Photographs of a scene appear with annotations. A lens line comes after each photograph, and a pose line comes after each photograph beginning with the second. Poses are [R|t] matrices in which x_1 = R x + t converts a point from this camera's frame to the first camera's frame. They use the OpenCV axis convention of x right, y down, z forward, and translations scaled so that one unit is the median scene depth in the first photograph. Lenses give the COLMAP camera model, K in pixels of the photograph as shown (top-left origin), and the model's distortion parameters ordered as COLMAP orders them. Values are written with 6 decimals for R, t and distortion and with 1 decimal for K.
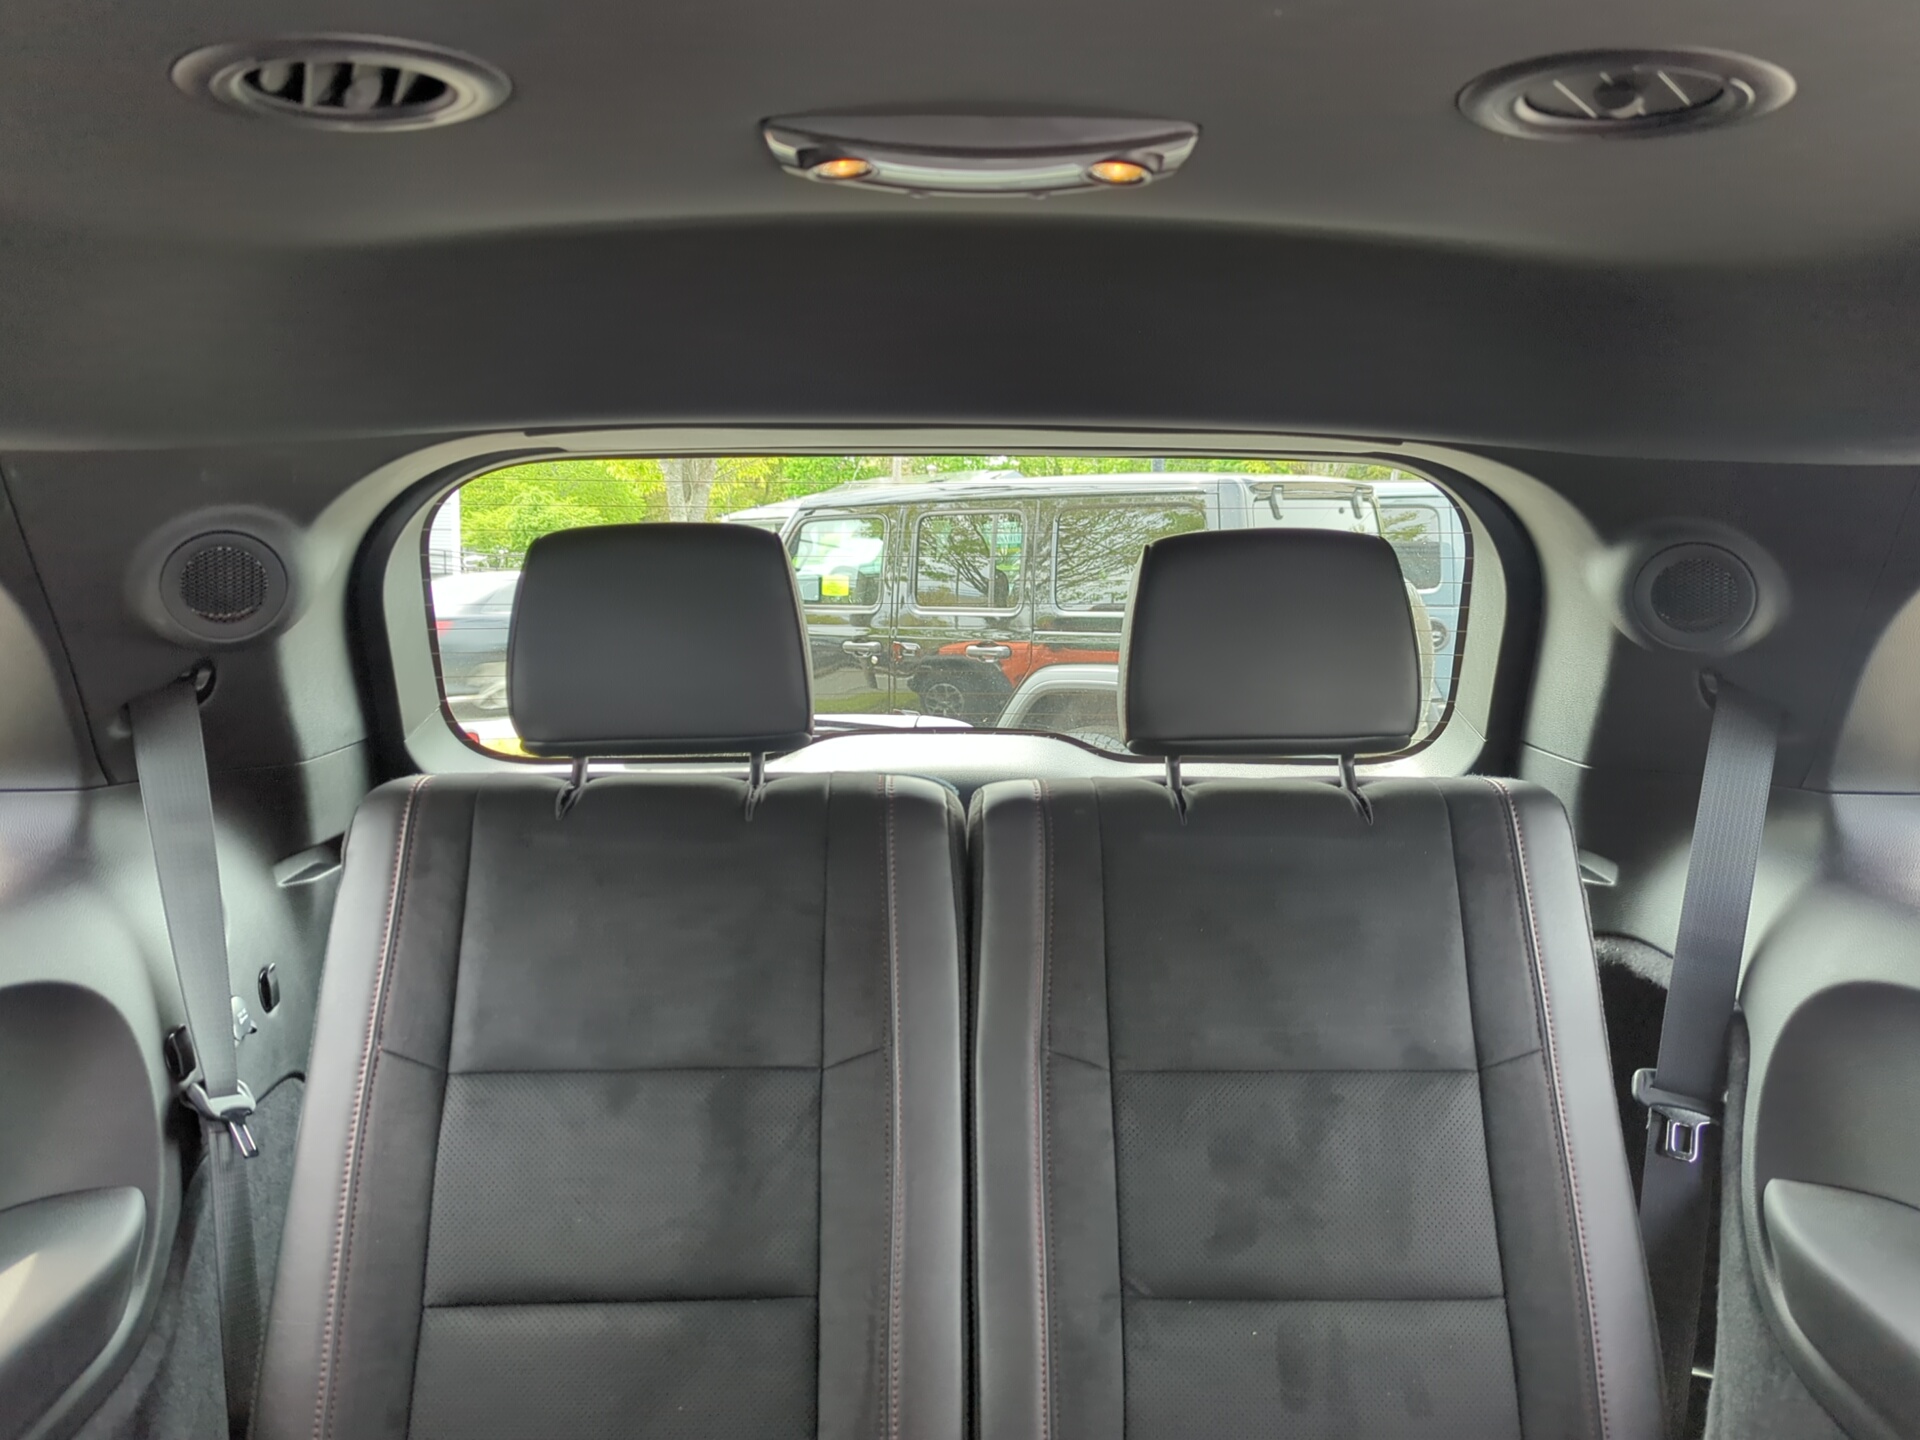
lens RADIAL K [[1555.9, 0, 978.9], [0, 1555.9, 693.3], [0, 0, 1]] dist [0.077044, -0.083076]
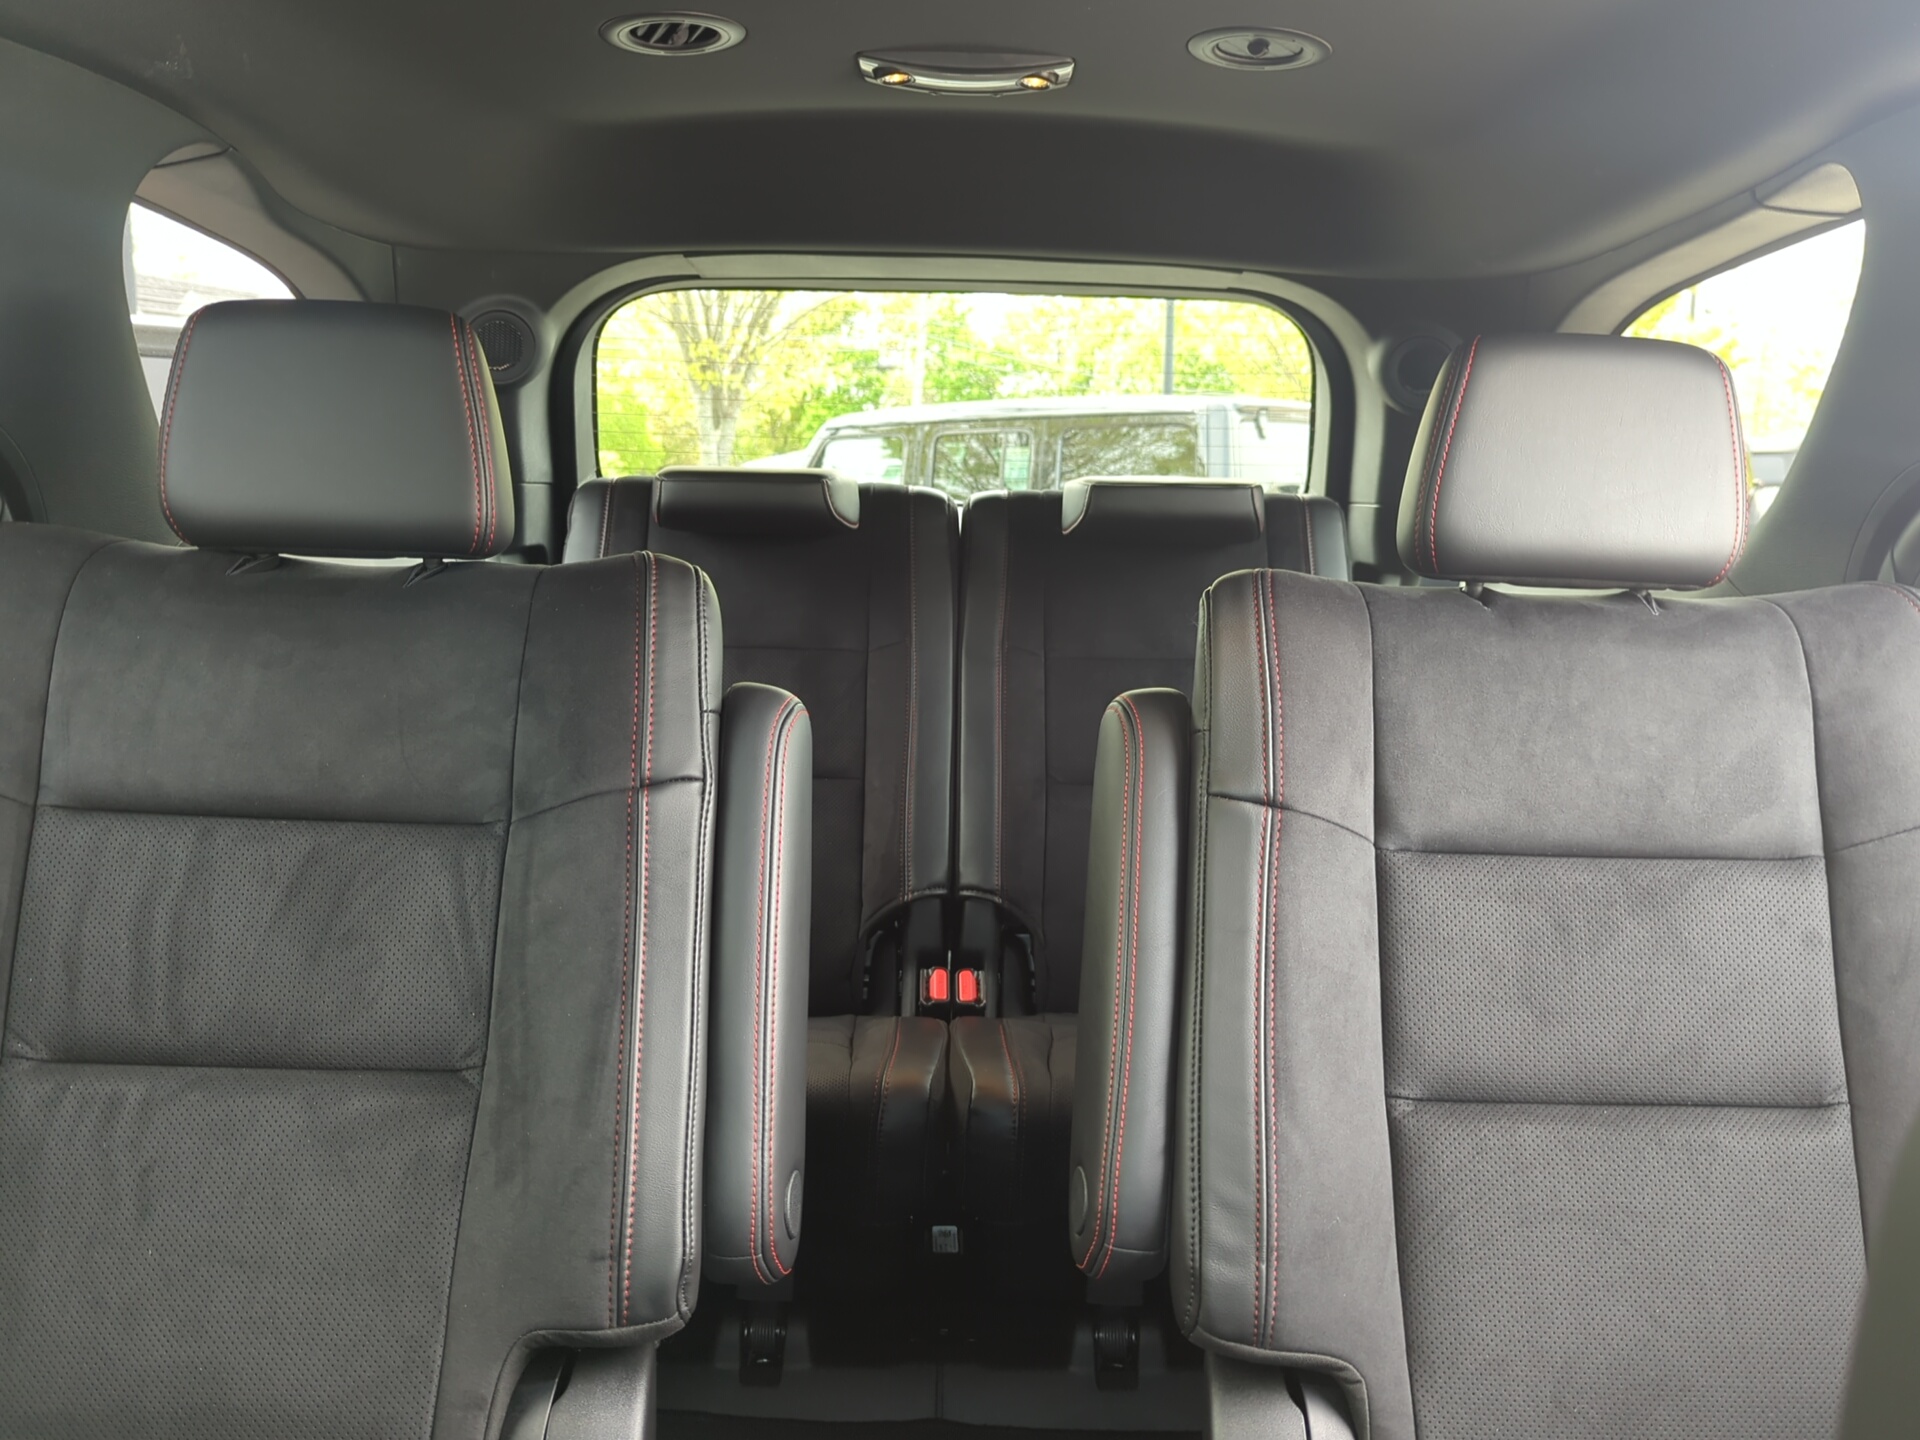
lens RADIAL K [[1555.9, 0, 978.9], [0, 1555.9, 693.3], [0, 0, 1]] dist [0.077044, -0.083076]
pose [[0.999789, 0.018789, -0.008336, 0.030569], [-0.018546, 0.999427, 0.028321, 0.240741], [0.008864, -0.028160, 0.999564, -0.630212]]
